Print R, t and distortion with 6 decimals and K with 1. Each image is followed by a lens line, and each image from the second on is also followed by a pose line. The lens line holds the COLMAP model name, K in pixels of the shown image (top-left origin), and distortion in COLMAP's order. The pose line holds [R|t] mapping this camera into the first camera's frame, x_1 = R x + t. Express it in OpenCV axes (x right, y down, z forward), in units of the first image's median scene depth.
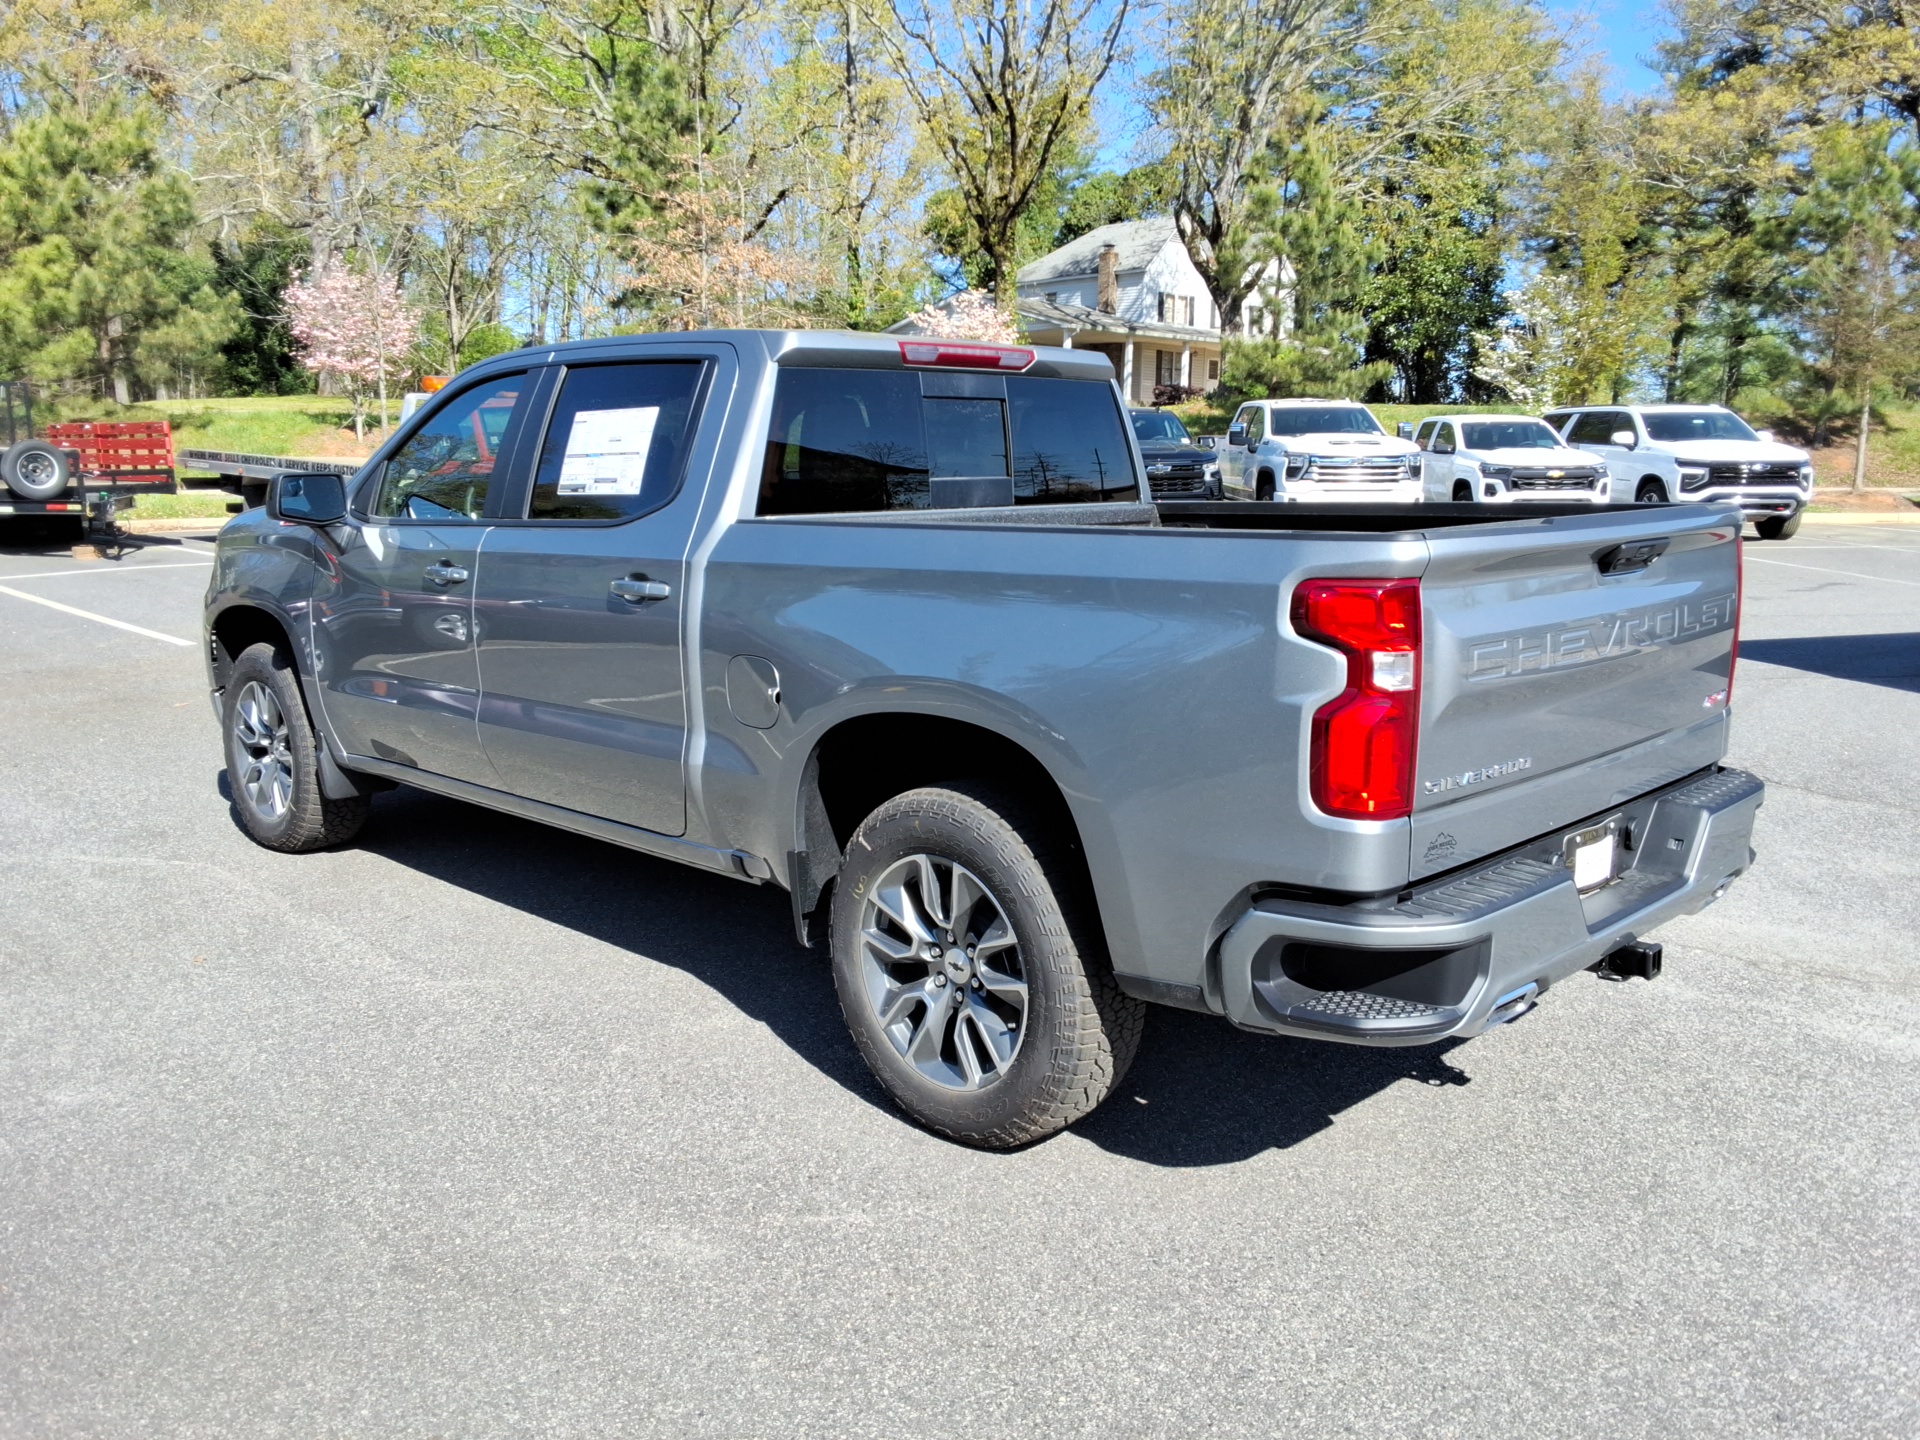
lens RADIAL K [[1535.1, 0, 972.6], [0, 1535.1, 721.6], [0, 0, 1]] dist [0.087028, -0.128597]
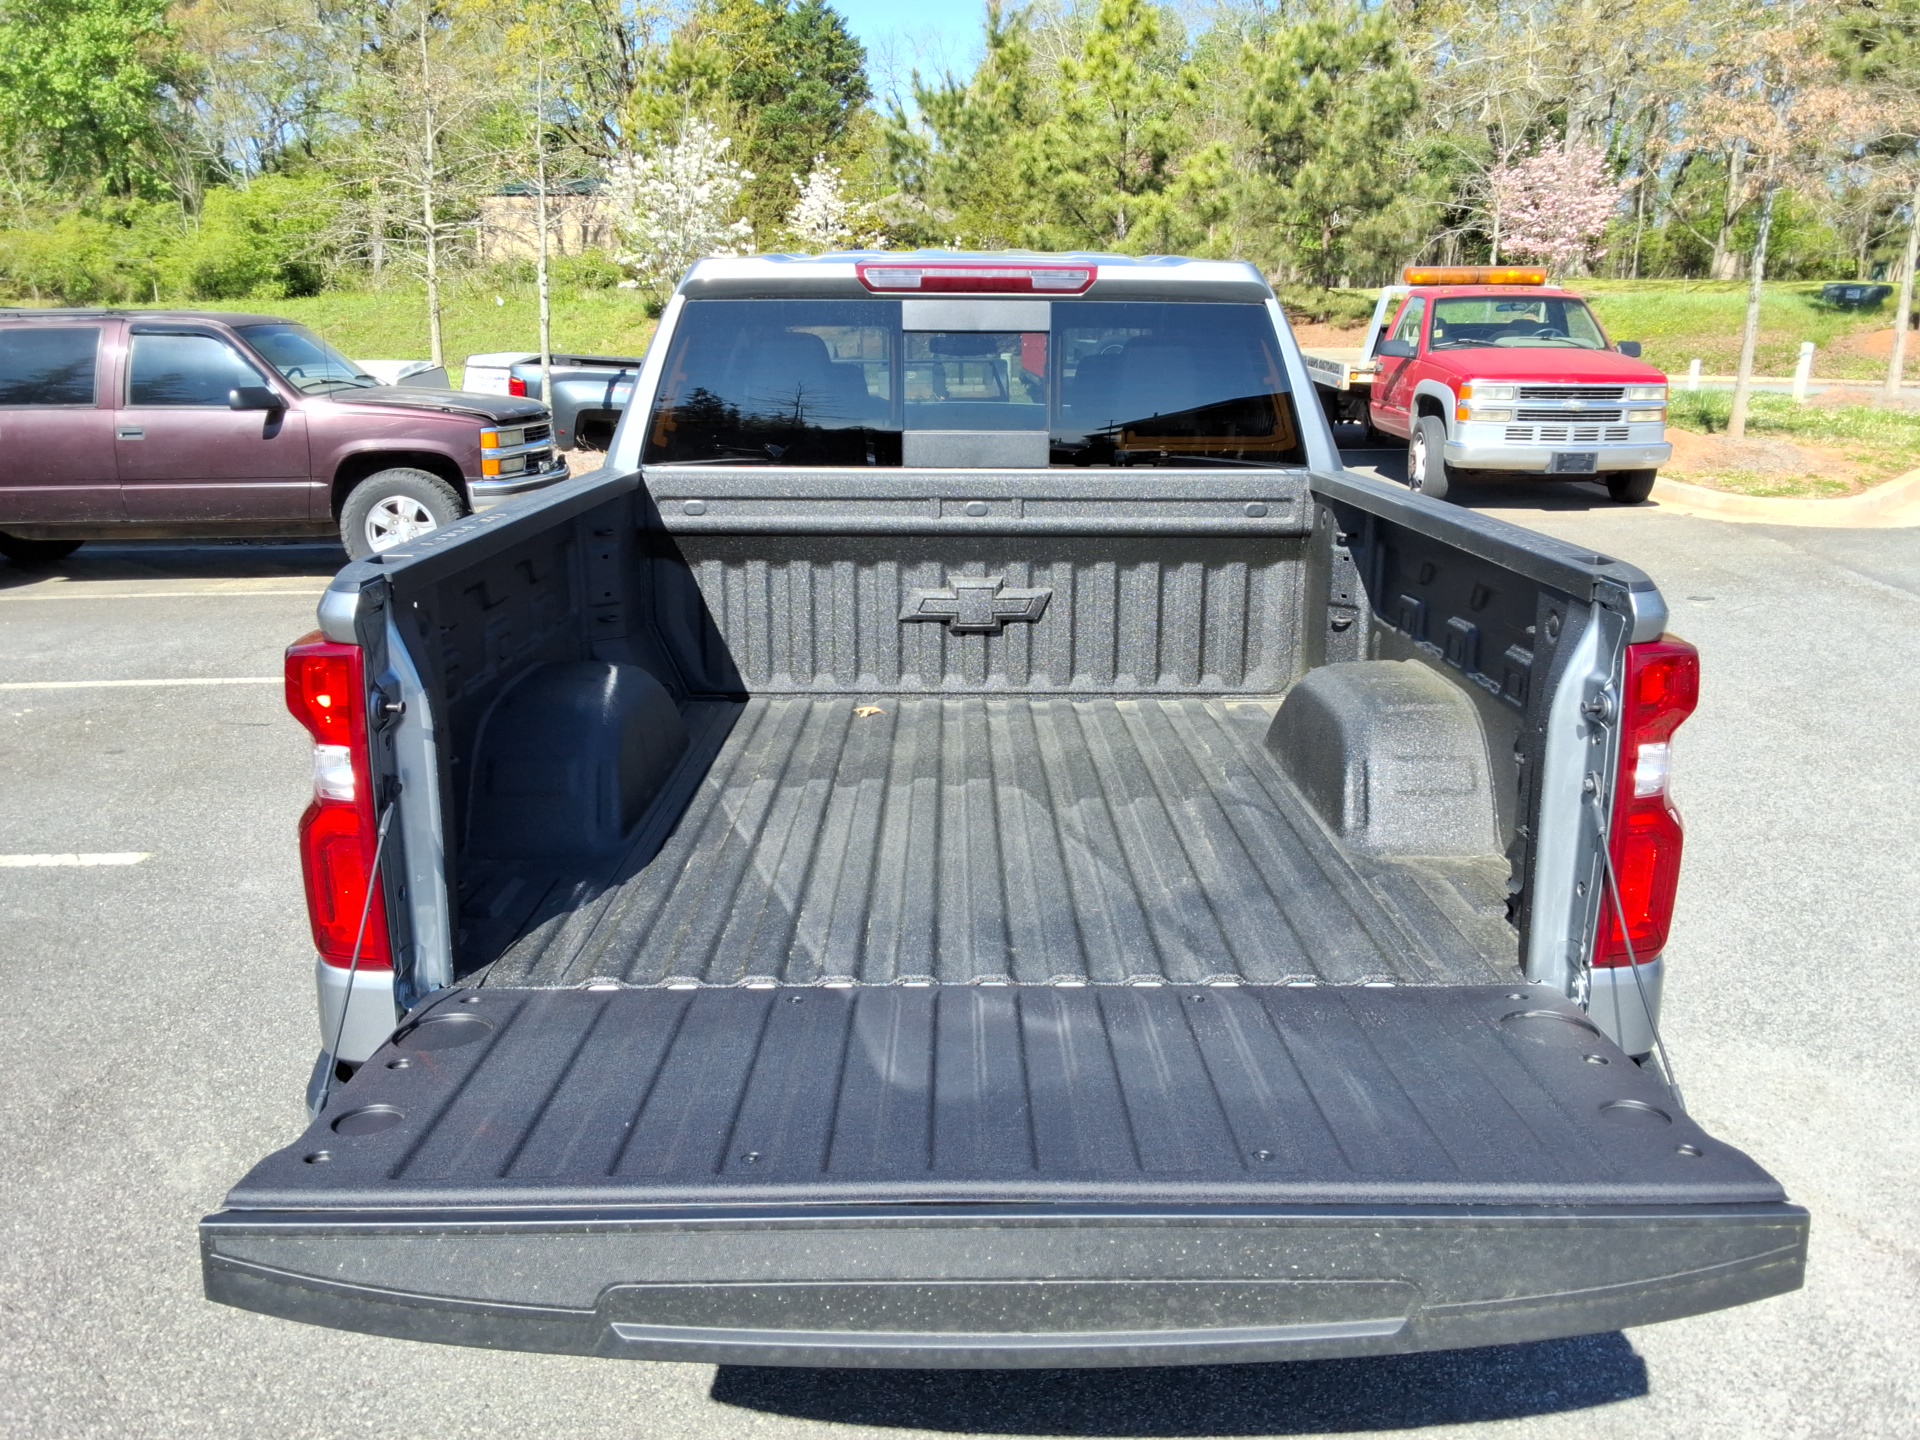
lens RADIAL K [[1535.1, 0, 972.6], [0, 1535.1, 721.6], [0, 0, 1]] dist [0.087028, -0.128597]
pose [[0.706878, 0.181121, -0.683753, 0.075212], [-0.129592, 0.983461, 0.126536, -0.014204], [0.695363, -0.000836, 0.718659, 0.053440]]
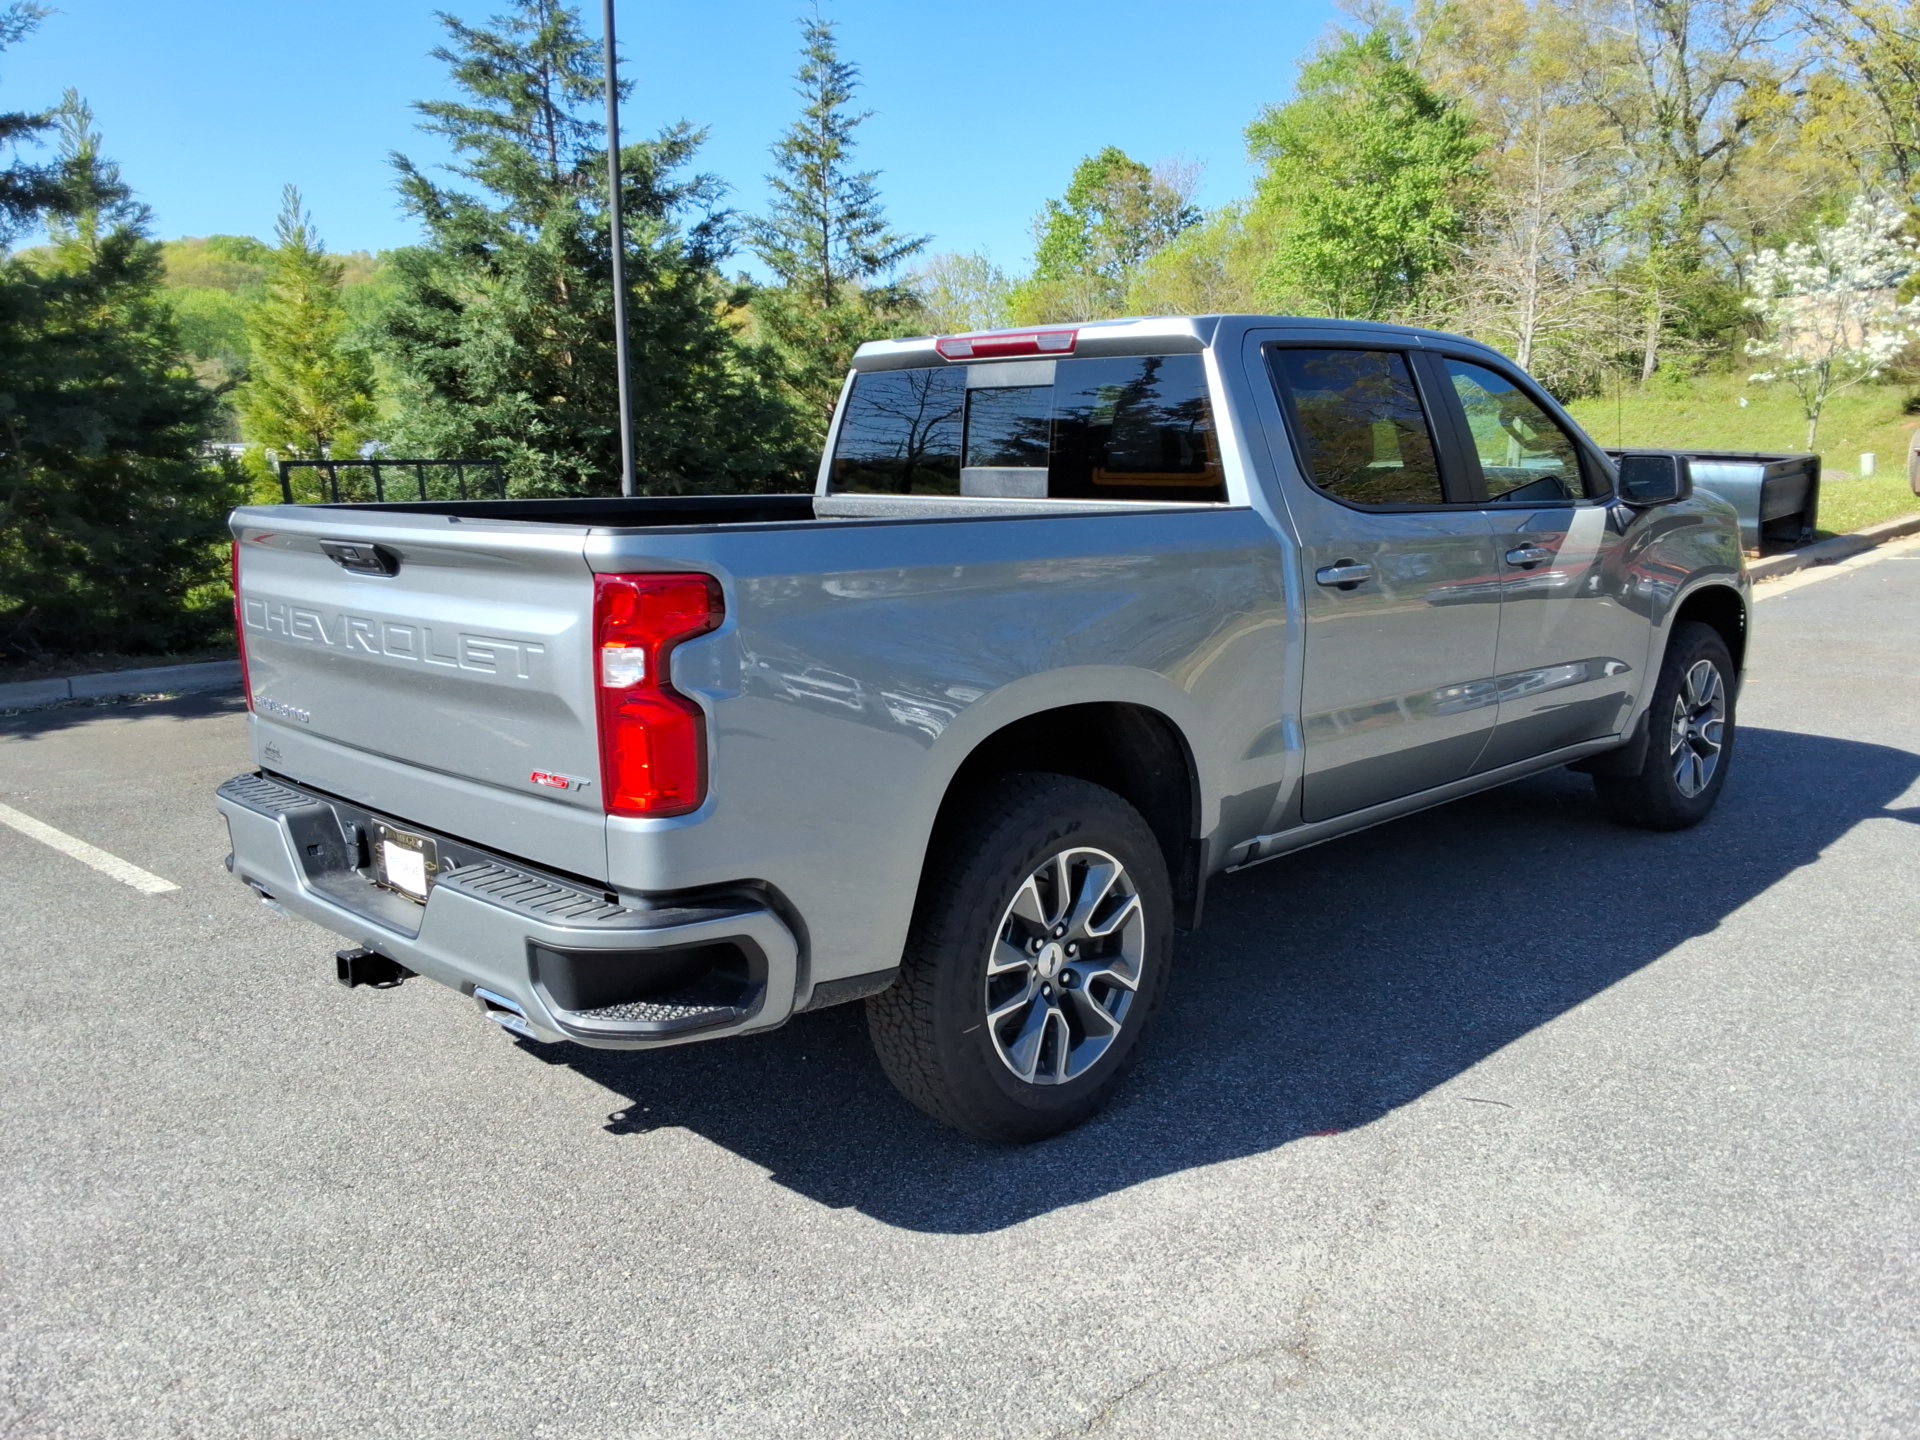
lens RADIAL K [[1535.1, 0, 972.6], [0, 1535.1, 721.6], [0, 0, 1]] dist [0.087028, -0.128597]
pose [[-0.011810, 0.181211, -0.983373, 0.130146], [-0.161464, 0.970190, 0.180721, -0.022666], [0.986808, 0.160913, 0.017801, 0.127544]]
